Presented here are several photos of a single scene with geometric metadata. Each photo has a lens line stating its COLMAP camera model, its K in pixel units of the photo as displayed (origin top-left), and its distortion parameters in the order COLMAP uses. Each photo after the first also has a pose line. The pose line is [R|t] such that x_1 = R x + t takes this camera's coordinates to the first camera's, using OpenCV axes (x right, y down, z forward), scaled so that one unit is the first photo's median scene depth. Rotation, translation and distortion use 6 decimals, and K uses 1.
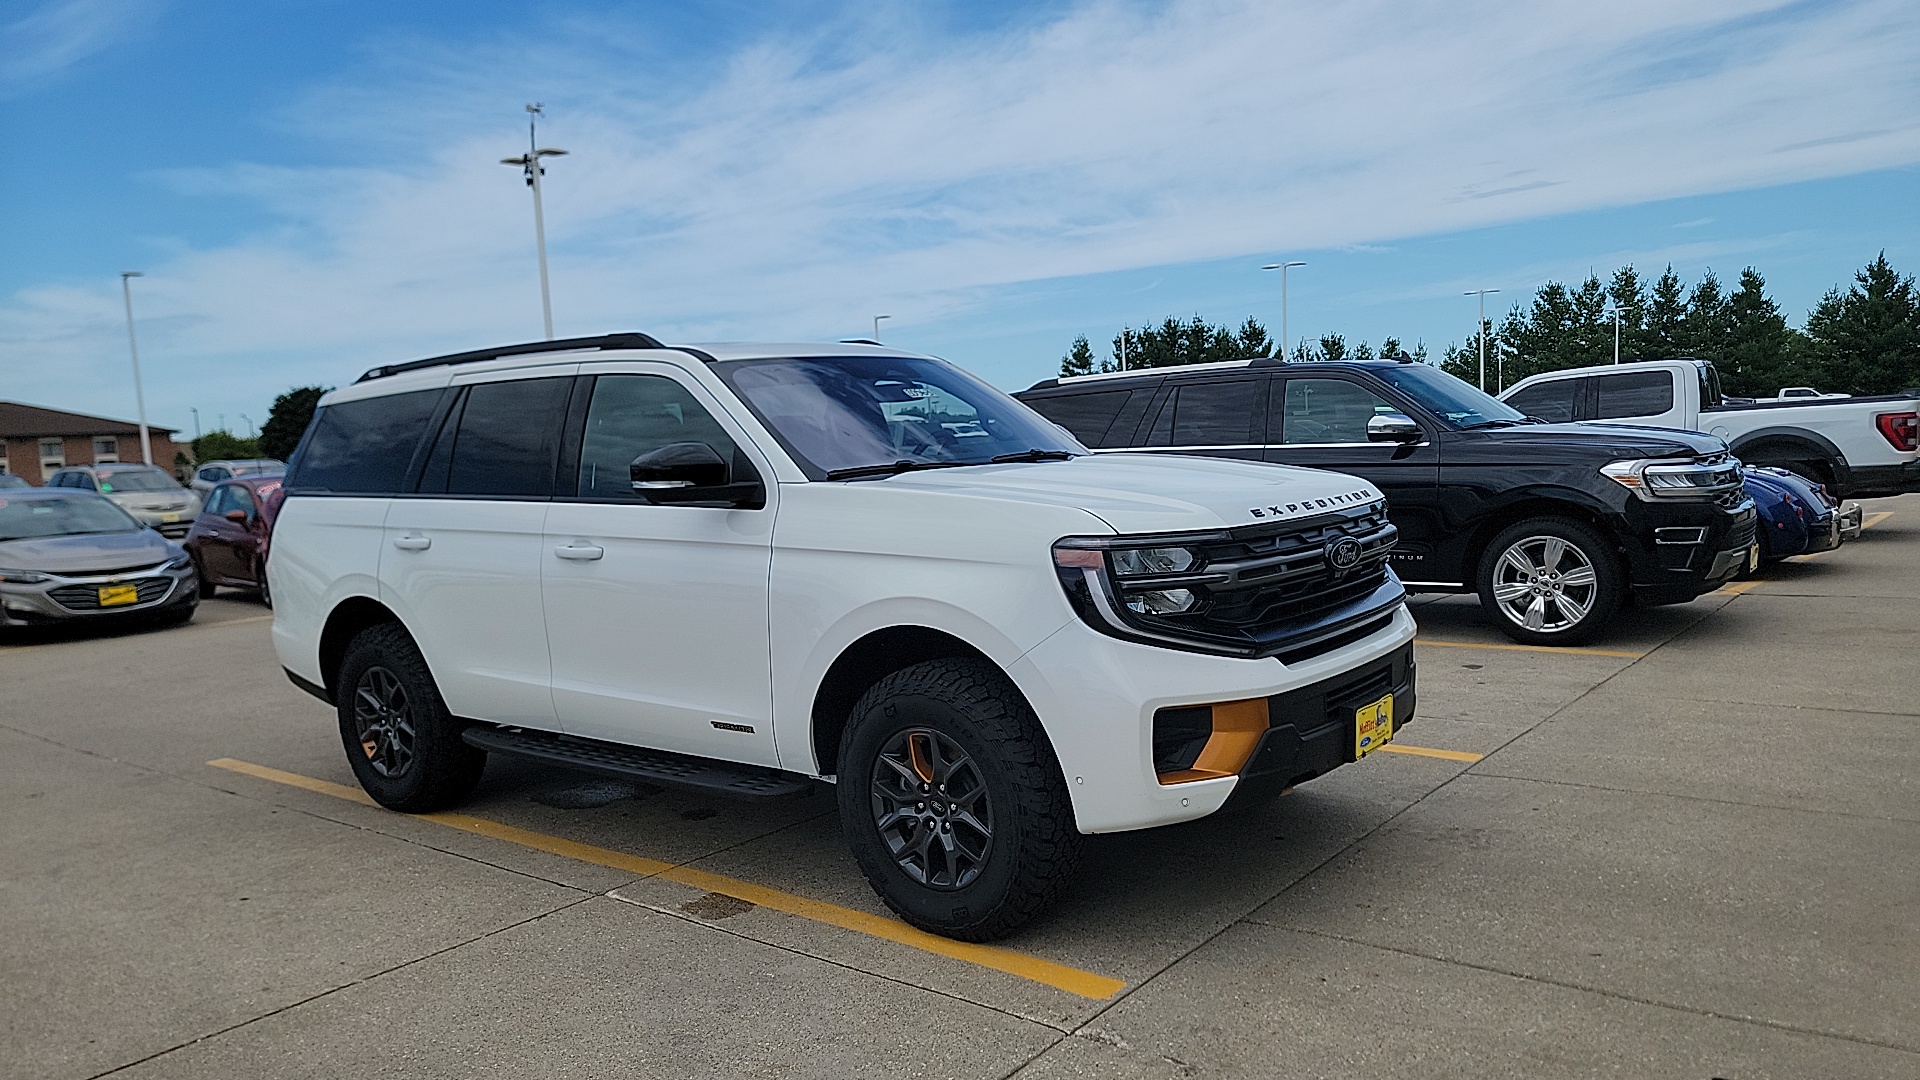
lens RADIAL K [[1334.9, 0, 960.0], [0, 1334.9, 540.0], [0, 0, 1]] dist [0.009633, -0.003776]
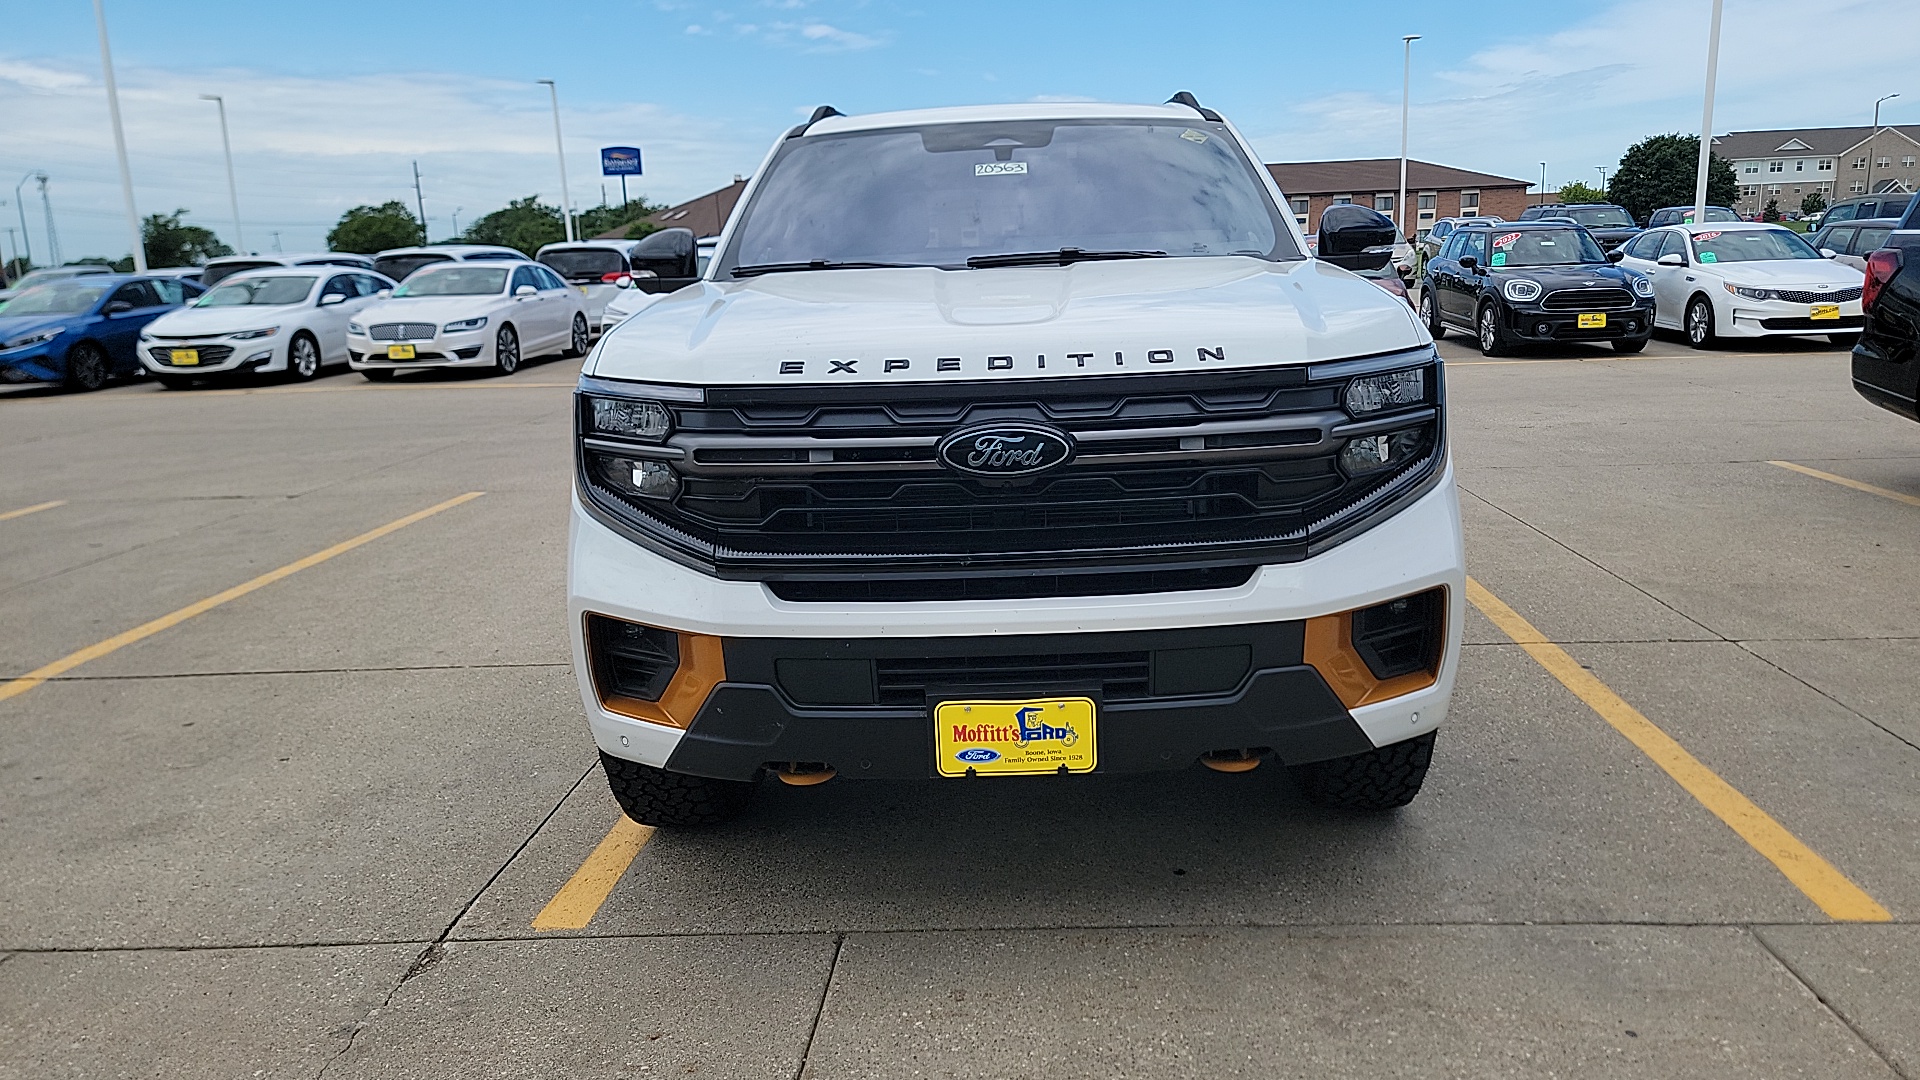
lens RADIAL K [[1323.3, 0, 960.0], [0, 1323.3, 540.0], [0, 0, 1]] dist [-0.037126, 0.001667]
pose [[0.556765, 0.199932, -0.806251, 0.758501], [-0.046039, 0.976538, 0.210367, -0.073706], [0.829393, -0.080006, 0.552907, 0.650627]]
